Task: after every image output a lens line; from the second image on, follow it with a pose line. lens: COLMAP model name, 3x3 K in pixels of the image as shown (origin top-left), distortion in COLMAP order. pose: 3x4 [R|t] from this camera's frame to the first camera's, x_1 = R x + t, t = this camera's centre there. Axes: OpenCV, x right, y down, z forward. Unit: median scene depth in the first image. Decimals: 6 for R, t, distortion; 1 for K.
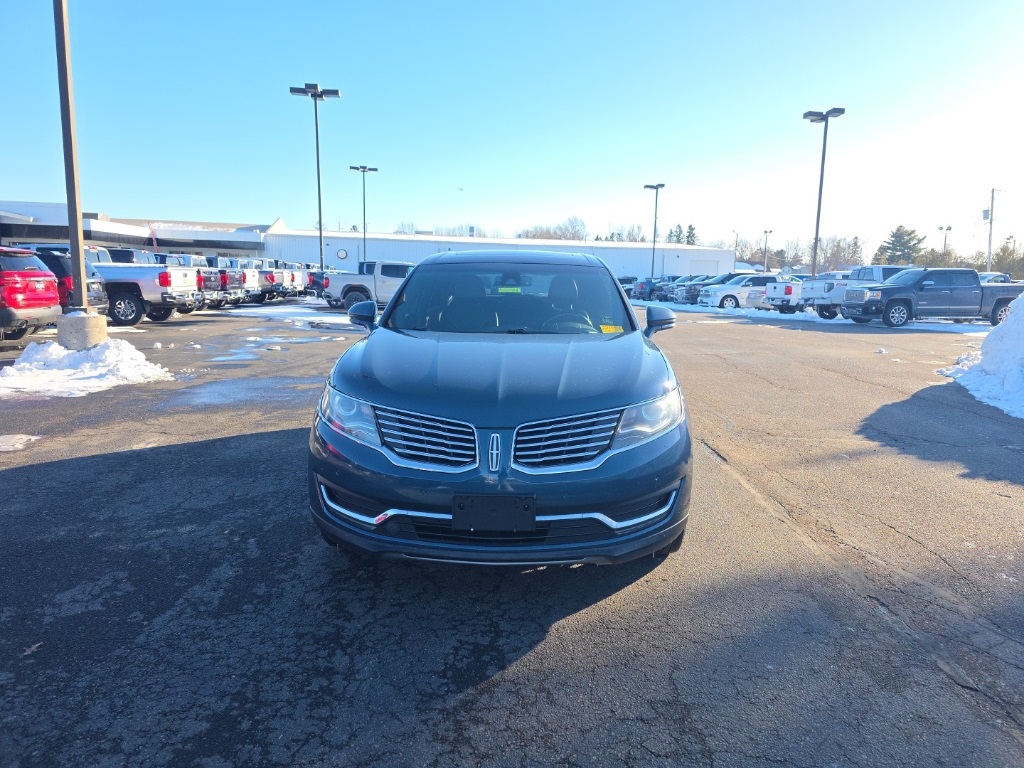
lens RADIAL K [[697.3, 0, 512.0], [0, 697.3, 364.7], [0, 0, 1]] dist [0.062341, -0.065579]
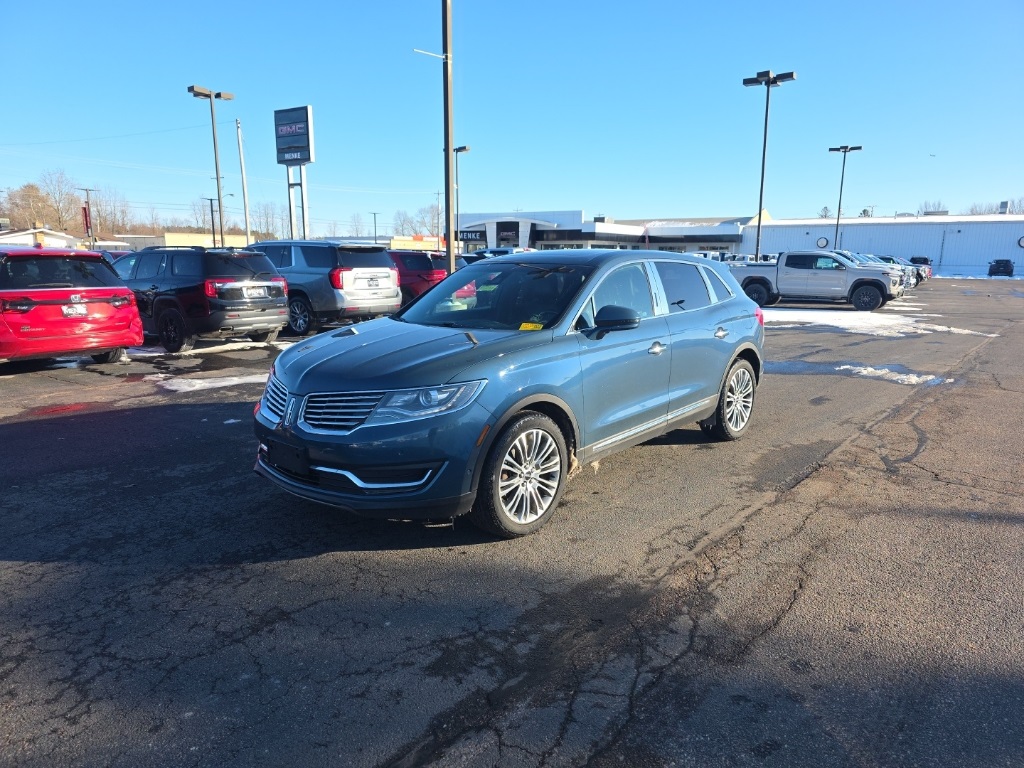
lens RADIAL K [[690.7, 0, 512.0], [0, 690.7, 384.0], [0, 0, 1]] dist [0.029107, -0.007256]
pose [[0.754542, 0.096469, -0.649123, 0.122853], [-0.069132, 0.995317, 0.067559, -0.004973], [0.652601, -0.006101, 0.757677, 0.028825]]
